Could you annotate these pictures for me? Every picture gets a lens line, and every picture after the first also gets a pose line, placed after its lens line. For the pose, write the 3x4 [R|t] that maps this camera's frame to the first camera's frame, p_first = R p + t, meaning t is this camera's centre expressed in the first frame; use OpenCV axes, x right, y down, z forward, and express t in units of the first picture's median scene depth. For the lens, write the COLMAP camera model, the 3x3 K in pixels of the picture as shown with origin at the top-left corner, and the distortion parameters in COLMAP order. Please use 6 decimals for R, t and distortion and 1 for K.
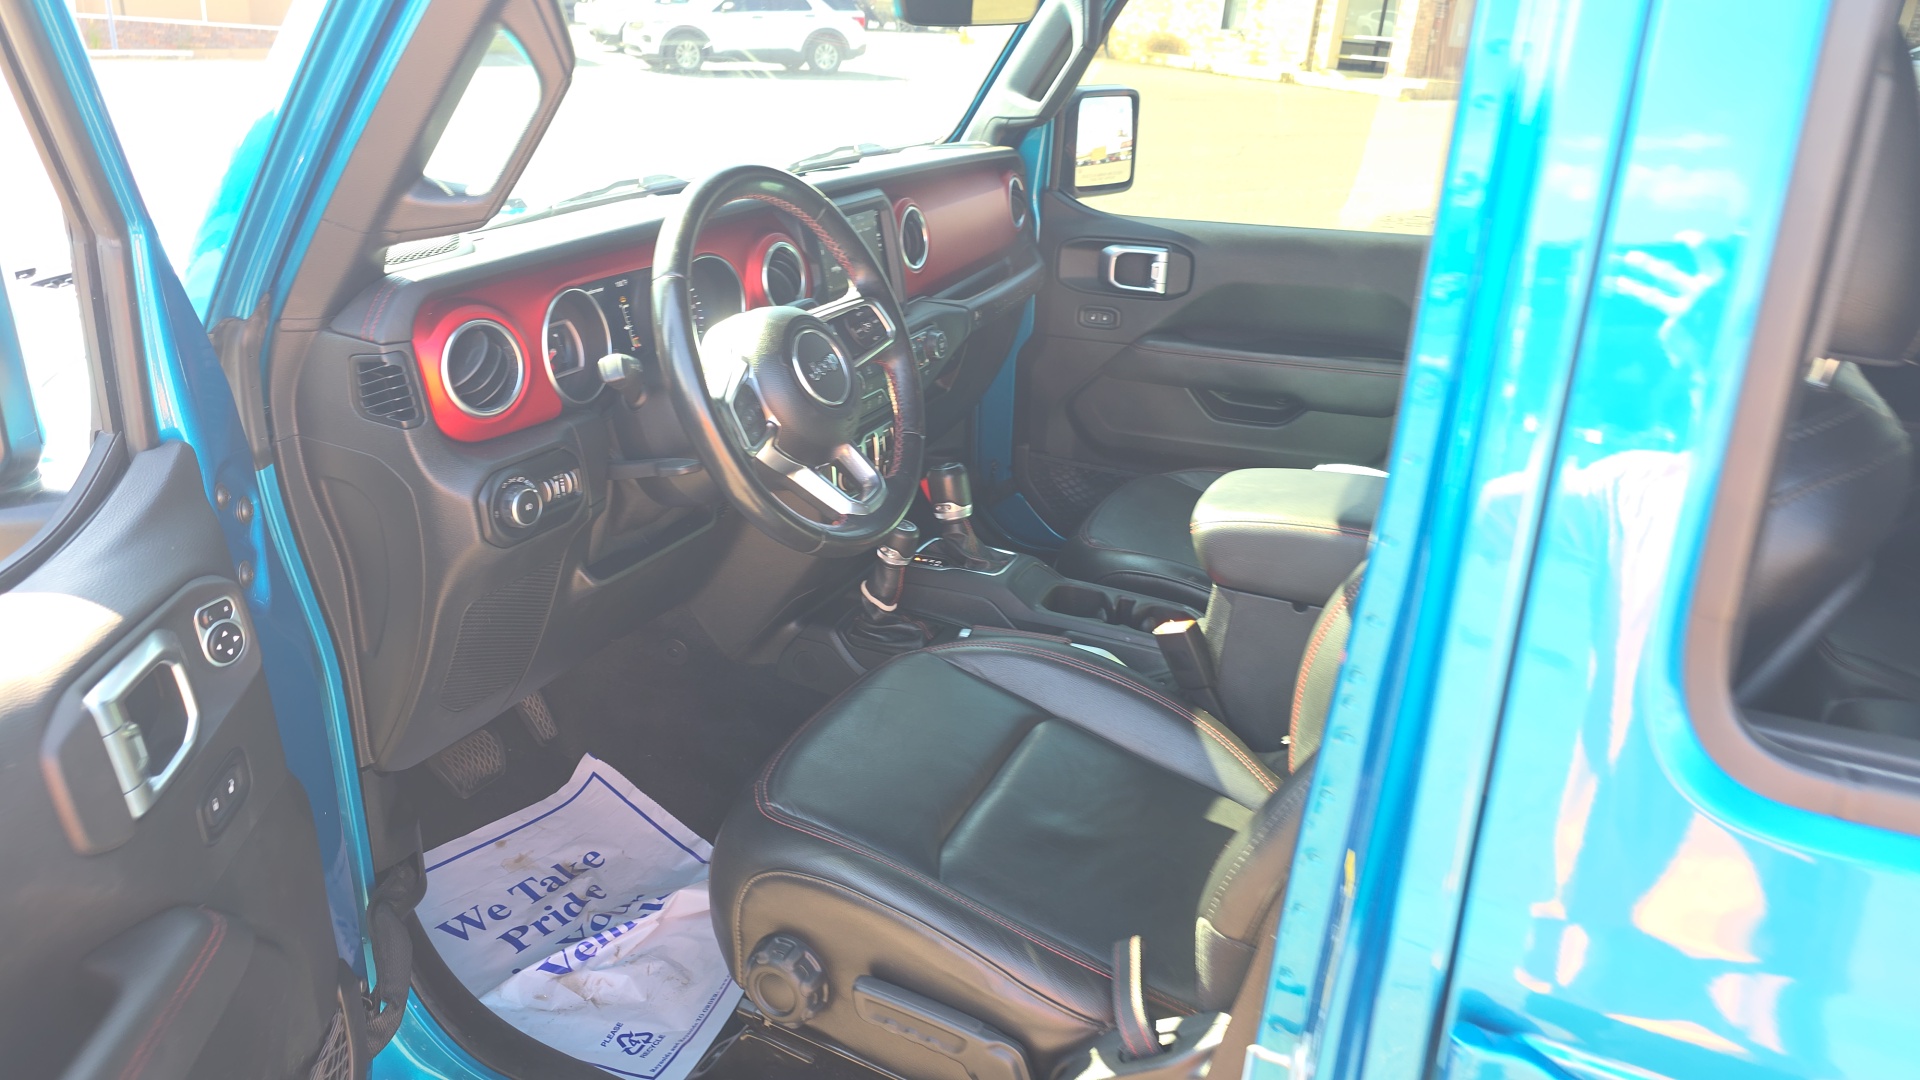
lens RADIAL K [[1304.1, 0, 957.0], [0, 1304.1, 537.2], [0, 0, 1]] dist [0.114777, -0.168849]
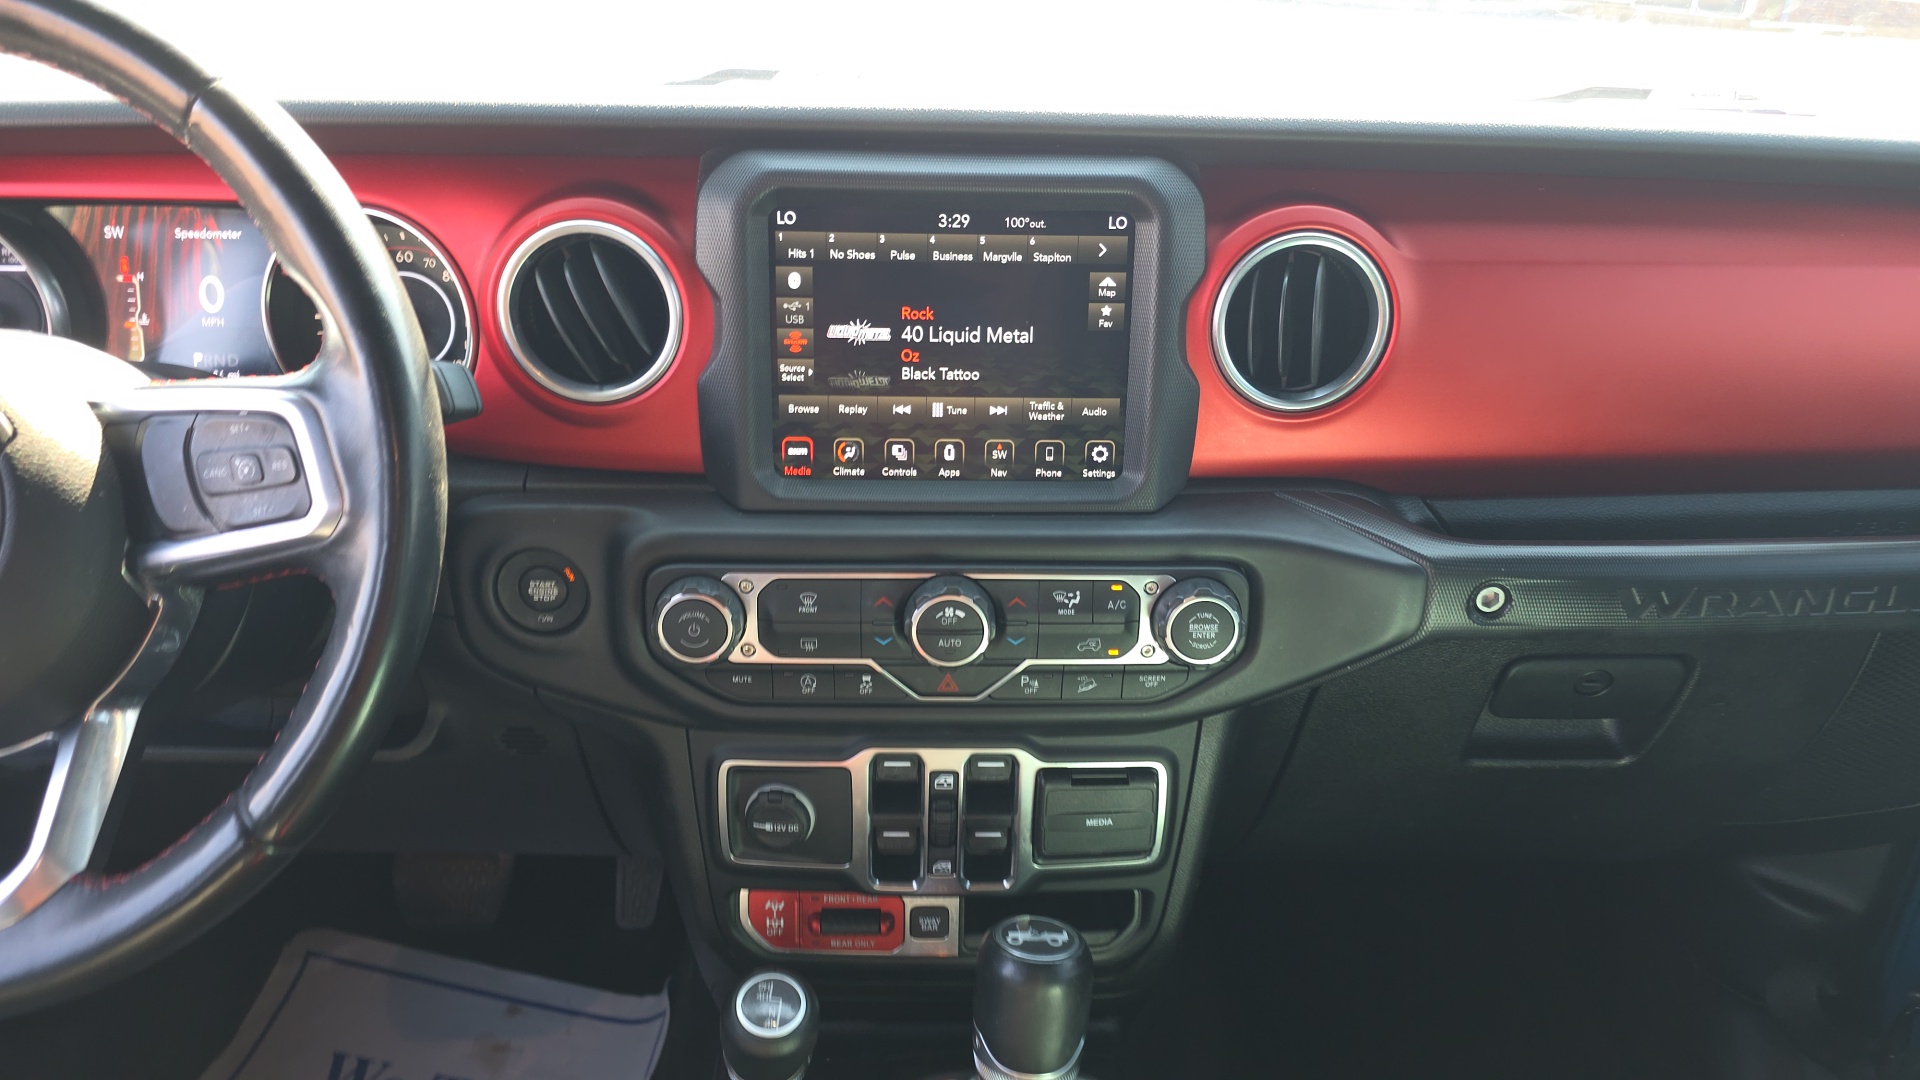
lens RADIAL K [[1304.1, 0, 957.0], [0, 1304.1, 537.2], [0, 0, 1]] dist [0.114777, -0.168849]
pose [[0.443139, 0.354665, -0.823311, 0.191568], [-0.347448, 0.914573, 0.206968, -0.177824], [0.826383, 0.194342, 0.528510, 0.617365]]
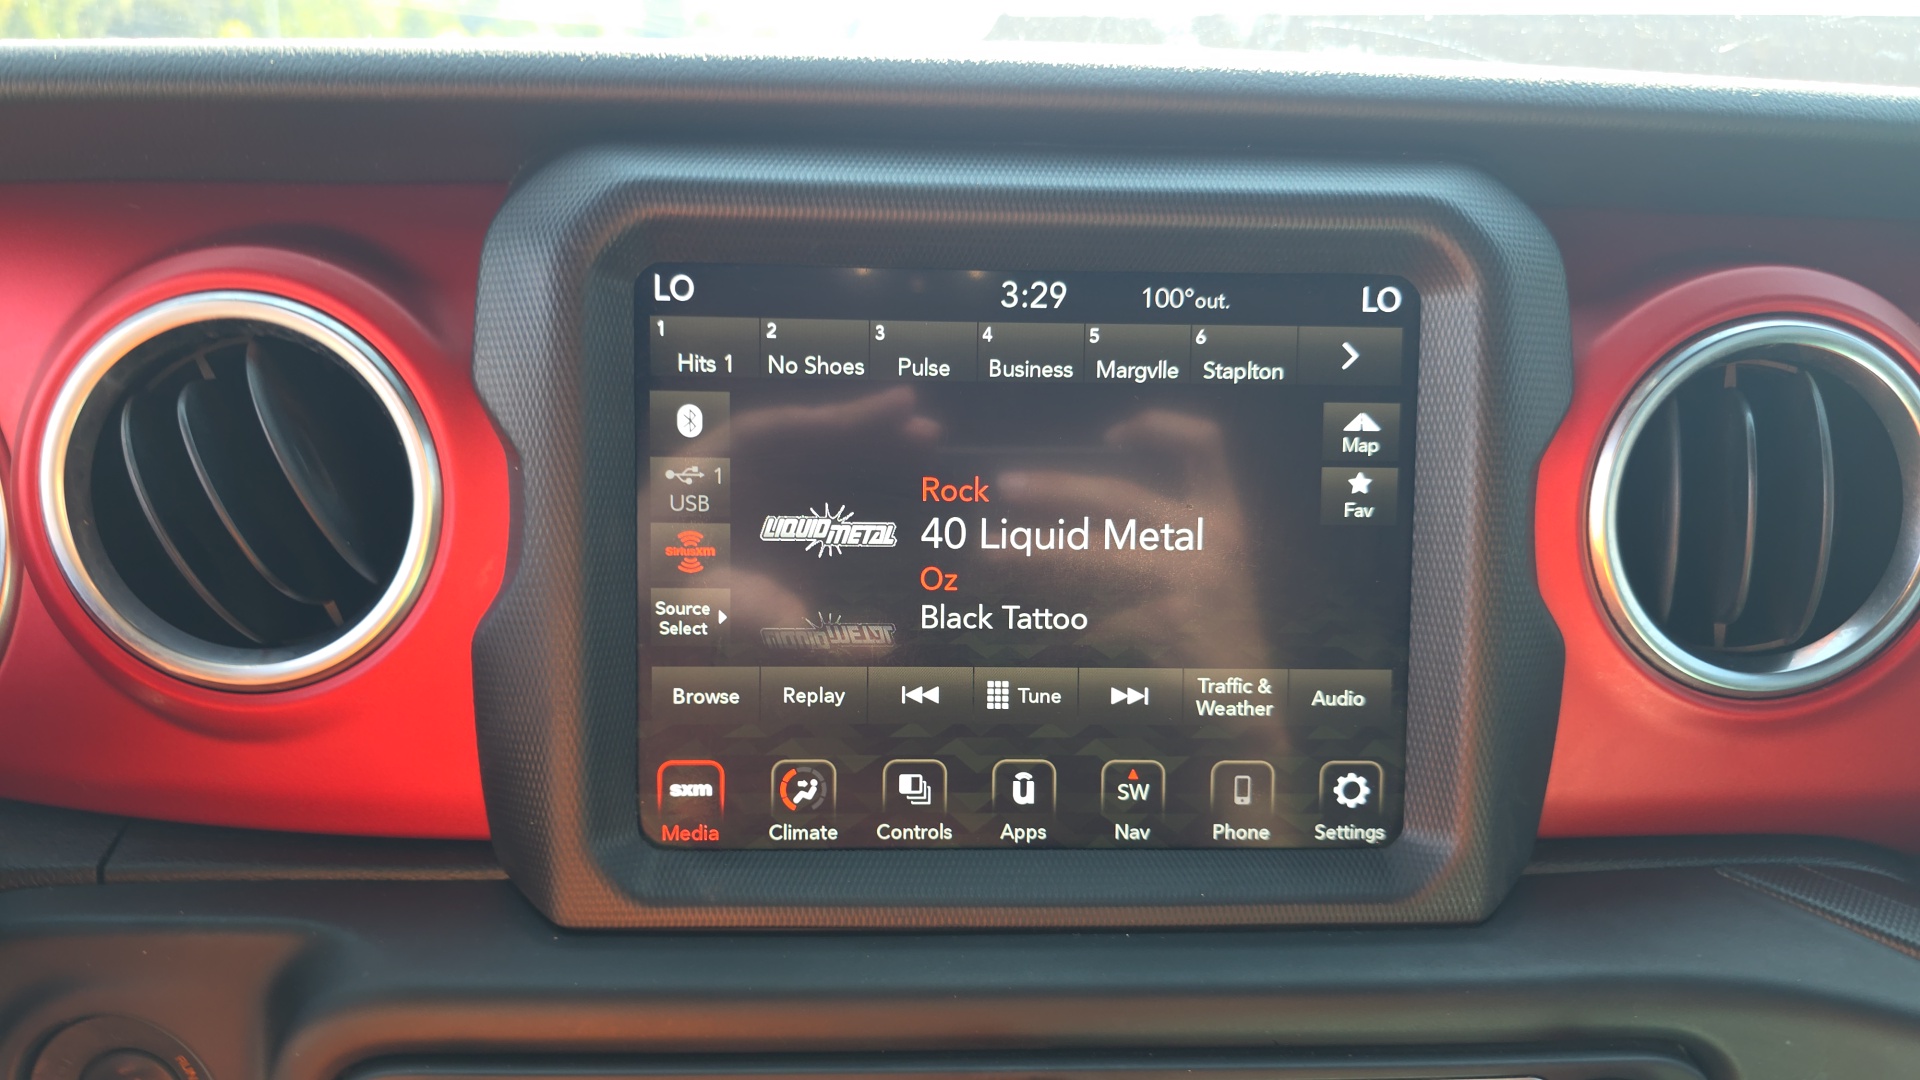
lens RADIAL K [[1341.6, 0, 962.1], [0, 1341.6, 557.9], [0, 0, 1]] dist [0.046500, -0.088879]
pose [[0.448678, 0.212061, -0.868170, 0.056079], [-0.342888, 0.937942, 0.051896, -0.161337], [0.825298, 0.274400, 0.493547, 0.686589]]
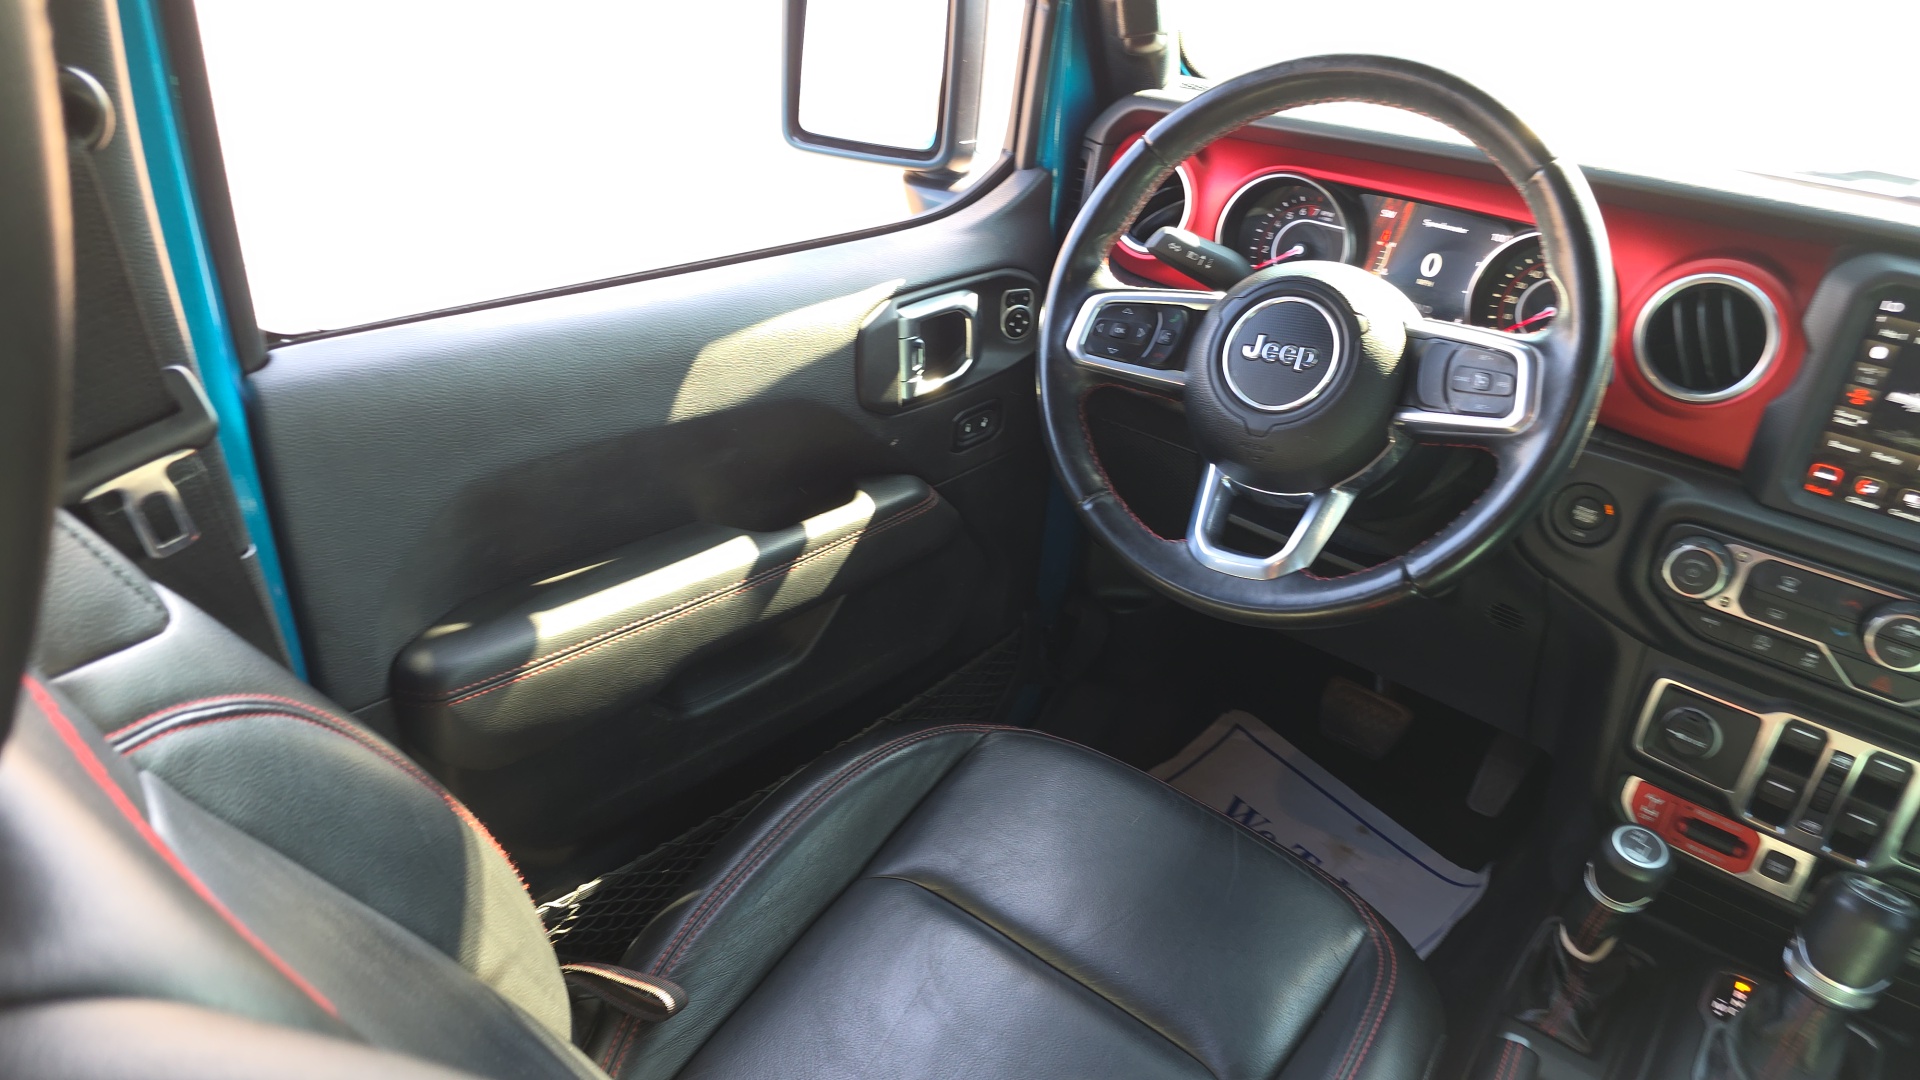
lens RADIAL K [[1313.8, 0, 955.7], [0, 1313.8, 553.8], [0, 0, 1]] dist [0.040010, -0.049008]
pose [[-0.246260, 0.417462, -0.874689, 0.341235], [-0.441741, 0.754950, 0.484682, -0.181180], [0.862683, 0.505743, -0.001504, 0.530566]]
